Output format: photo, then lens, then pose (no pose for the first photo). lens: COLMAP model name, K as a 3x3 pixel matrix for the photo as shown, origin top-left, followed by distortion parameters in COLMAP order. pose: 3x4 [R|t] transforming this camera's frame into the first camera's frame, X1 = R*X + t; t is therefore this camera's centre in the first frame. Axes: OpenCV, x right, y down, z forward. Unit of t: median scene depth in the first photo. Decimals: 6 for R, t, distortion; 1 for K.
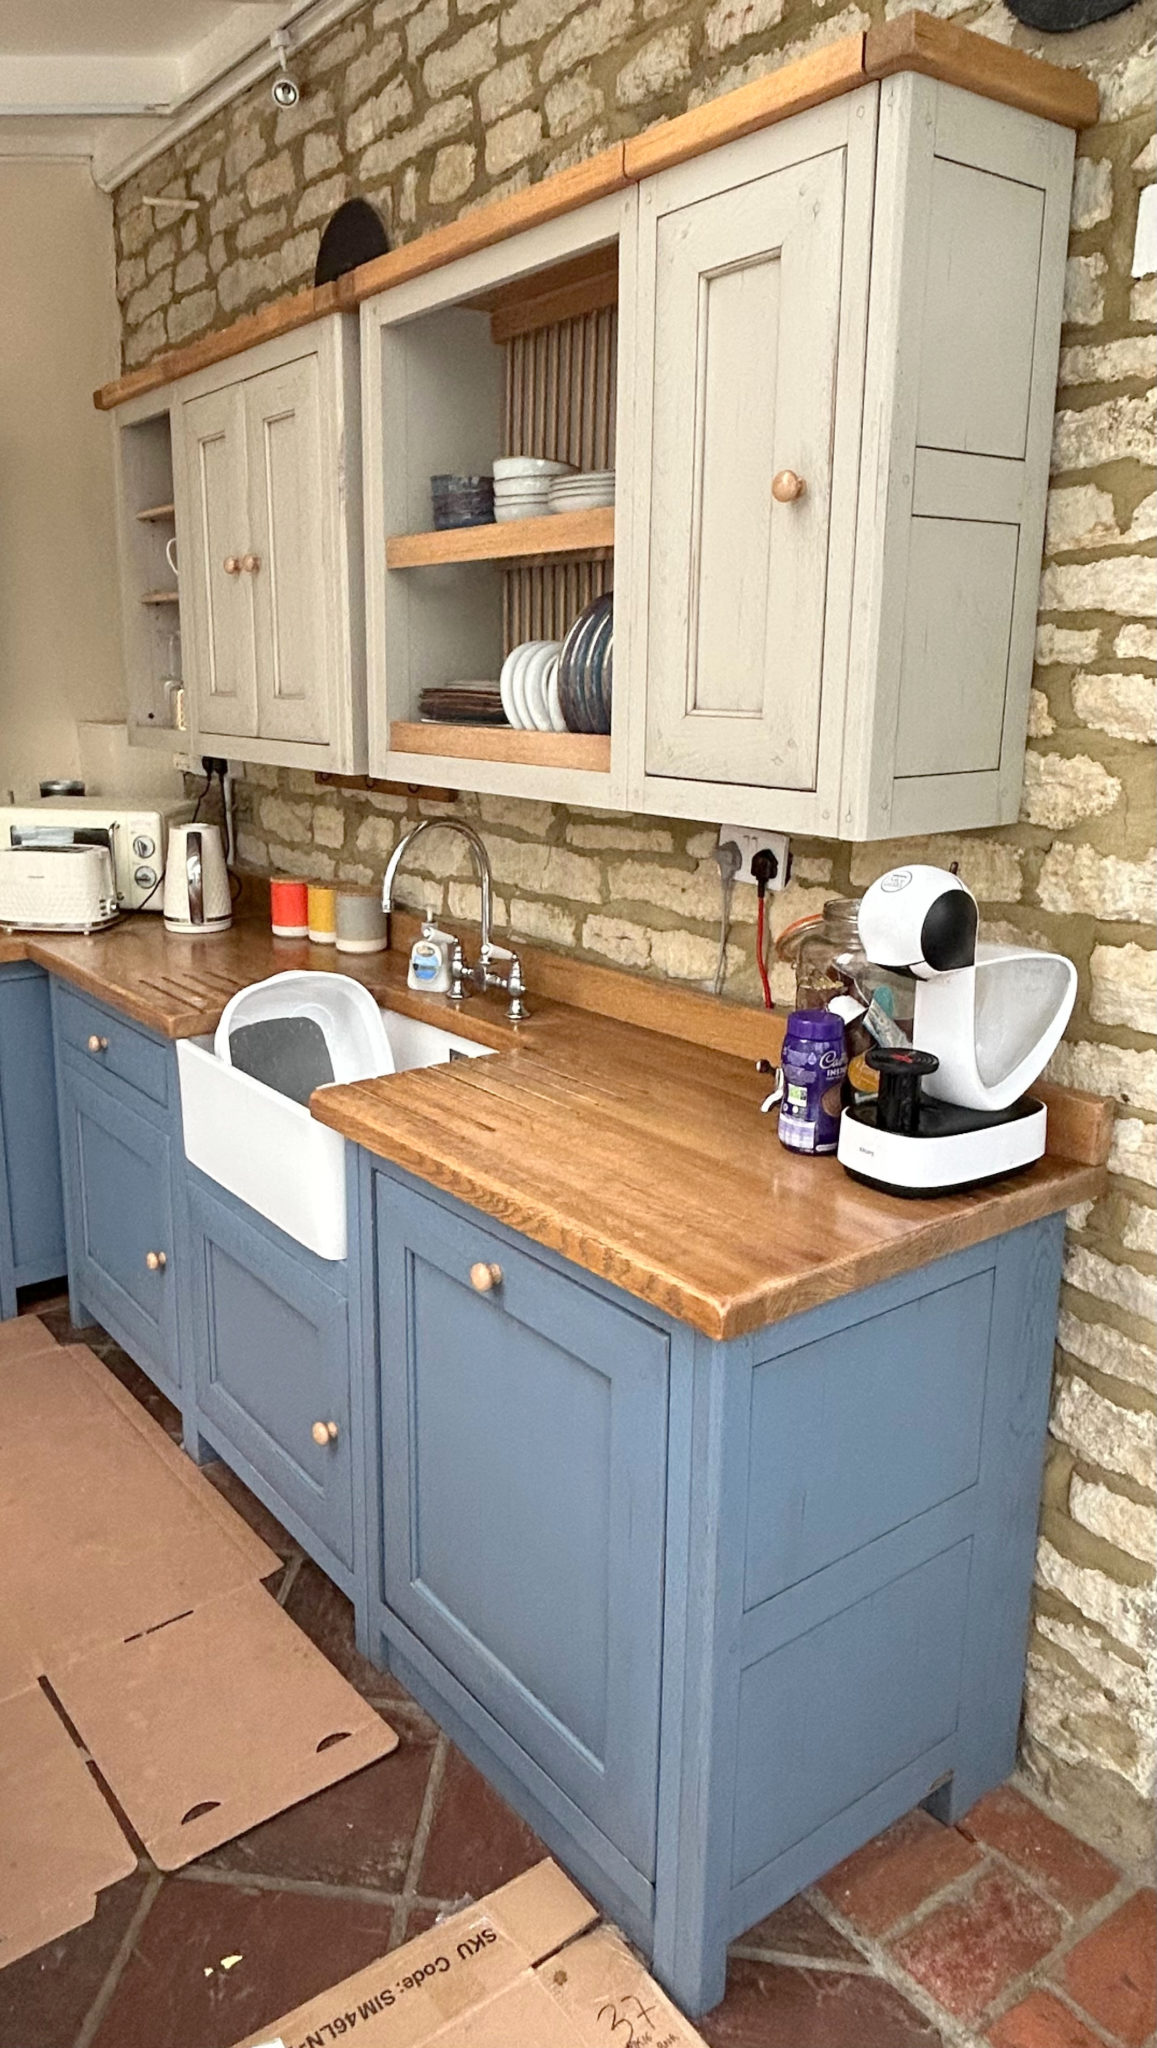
lens RADIAL K [[1382.6, 0, 578.5], [0, 1382.6, 1024.0], [0, 0, 1]] dist [-0.005123, -0.000228]
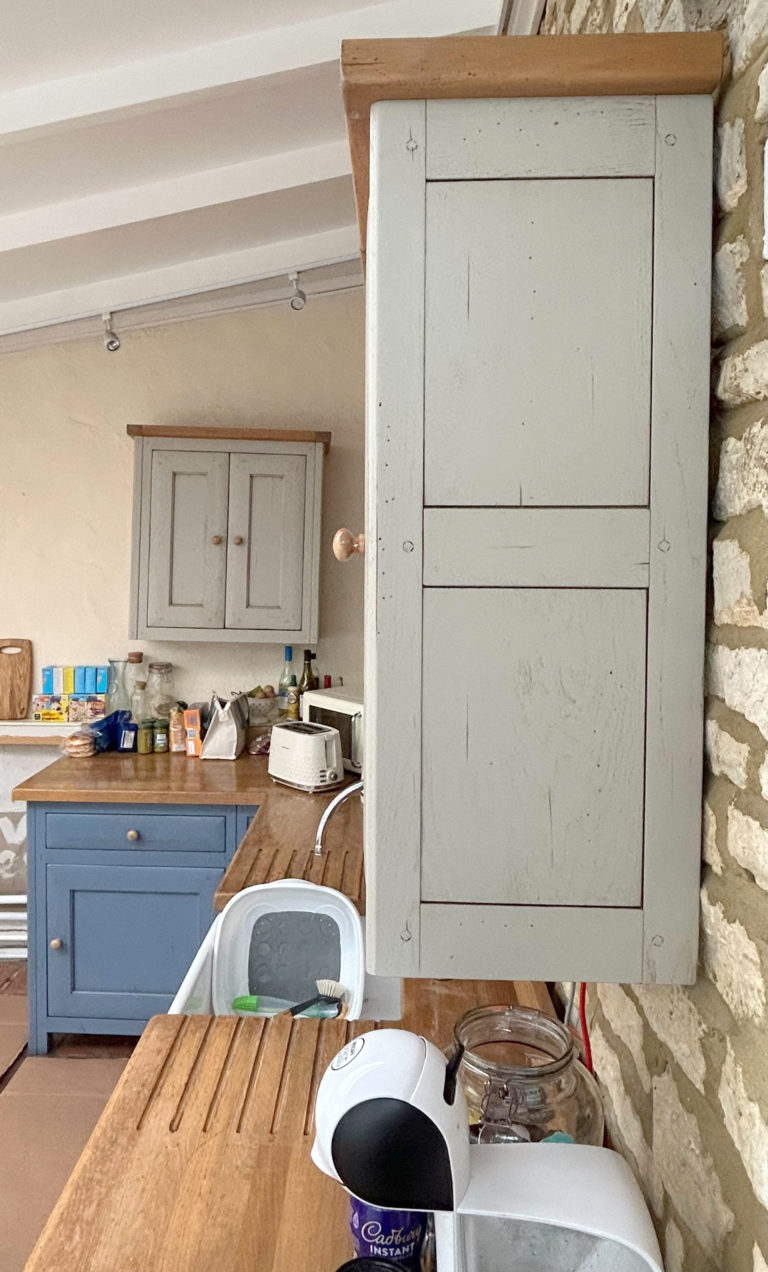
lens RADIAL K [[911.0, 0, 384.7], [0, 911.0, 575.2], [0, 0, 1]] dist [0.001006, -0.001135]
pose [[0.760034, 0.031165, -0.649136, 0.508460], [-0.173316, 0.972394, -0.156240, -0.257551], [0.626347, 0.231253, 0.744454, 0.525358]]
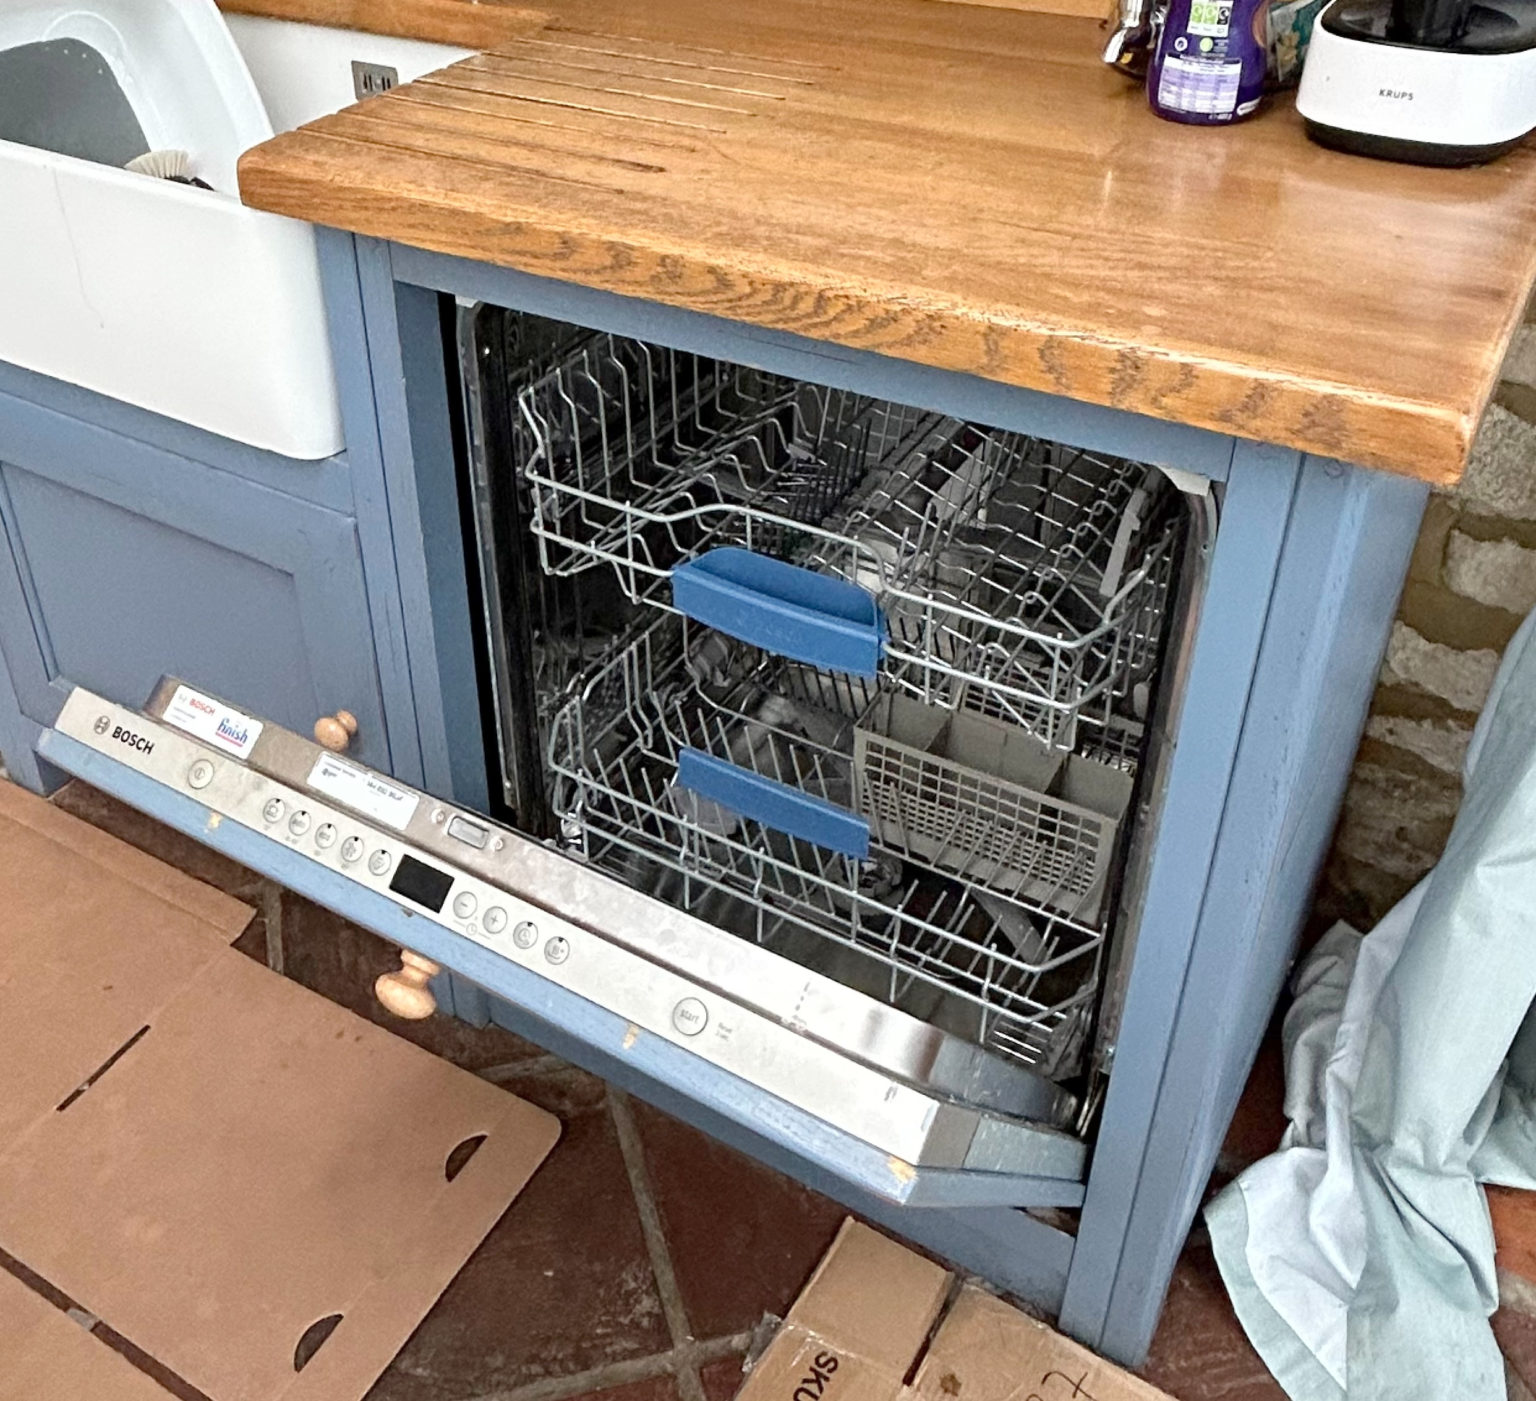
lens RADIAL K [[1481.9, 0, 649.1], [0, 1481.9, 510.9], [0, 0, 1]] dist [0.020579, -0.028076]
pose [[0.935327, -0.216964, 0.279447, -0.264154], [0.125053, 0.941640, 0.312531, 0.023006], [-0.330947, -0.257373, 0.907873, 0.474050]]
